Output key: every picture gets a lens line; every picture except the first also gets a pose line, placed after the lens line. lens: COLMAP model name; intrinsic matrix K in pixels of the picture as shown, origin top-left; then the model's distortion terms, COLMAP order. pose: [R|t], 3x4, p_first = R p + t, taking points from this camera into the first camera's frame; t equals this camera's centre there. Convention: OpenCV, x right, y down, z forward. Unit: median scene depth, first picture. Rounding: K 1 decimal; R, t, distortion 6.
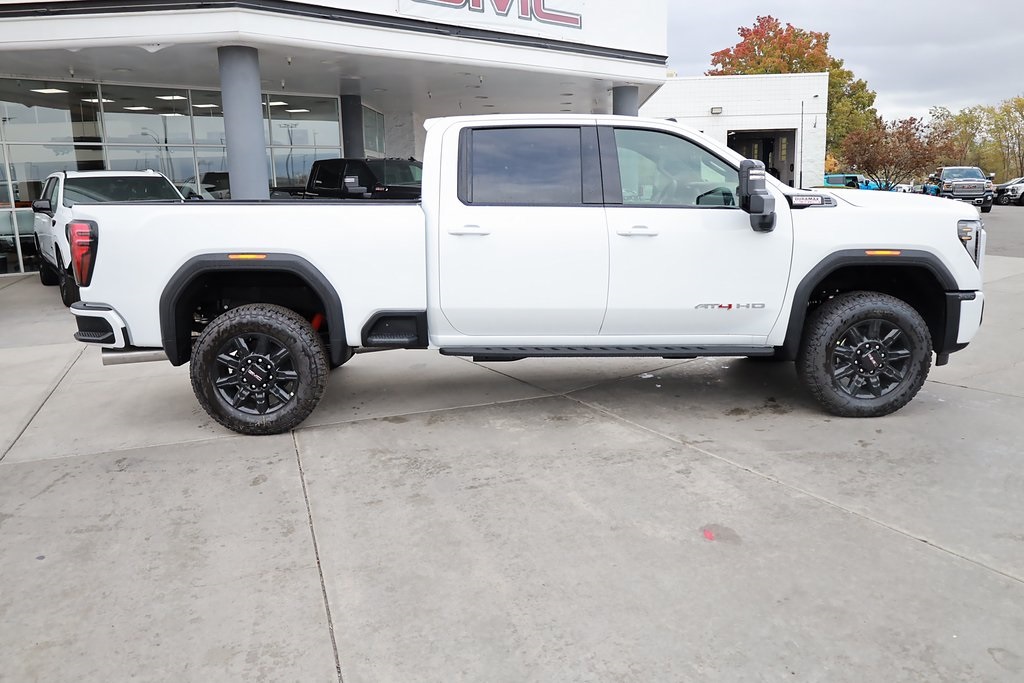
lens RADIAL K [[799.8, 0, 512.0], [0, 799.8, 341.5], [0, 0, 1]] dist [-0.014832, -0.001476]
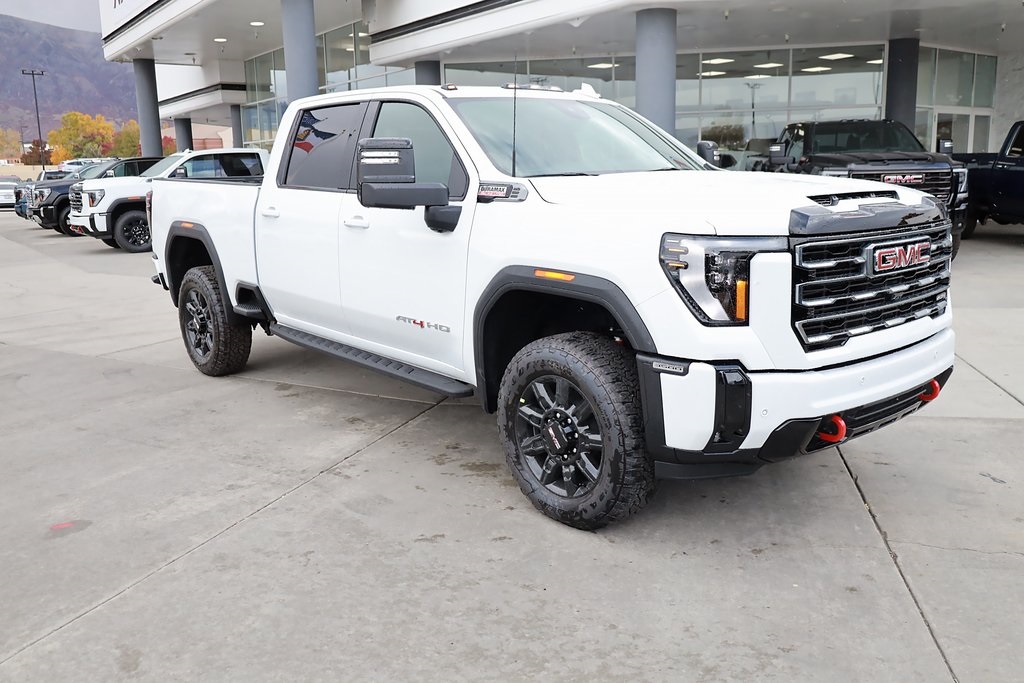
lens RADIAL K [[899.4, 0, 512.0], [0, 899.4, 341.5], [0, 0, 1]] dist [-0.006880, -0.003611]
pose [[0.599356, 0.157148, -0.784906, 1.042250], [-0.140472, 0.985973, 0.090139, -0.121312], [0.788061, 0.056231, 0.613023, 0.538688]]
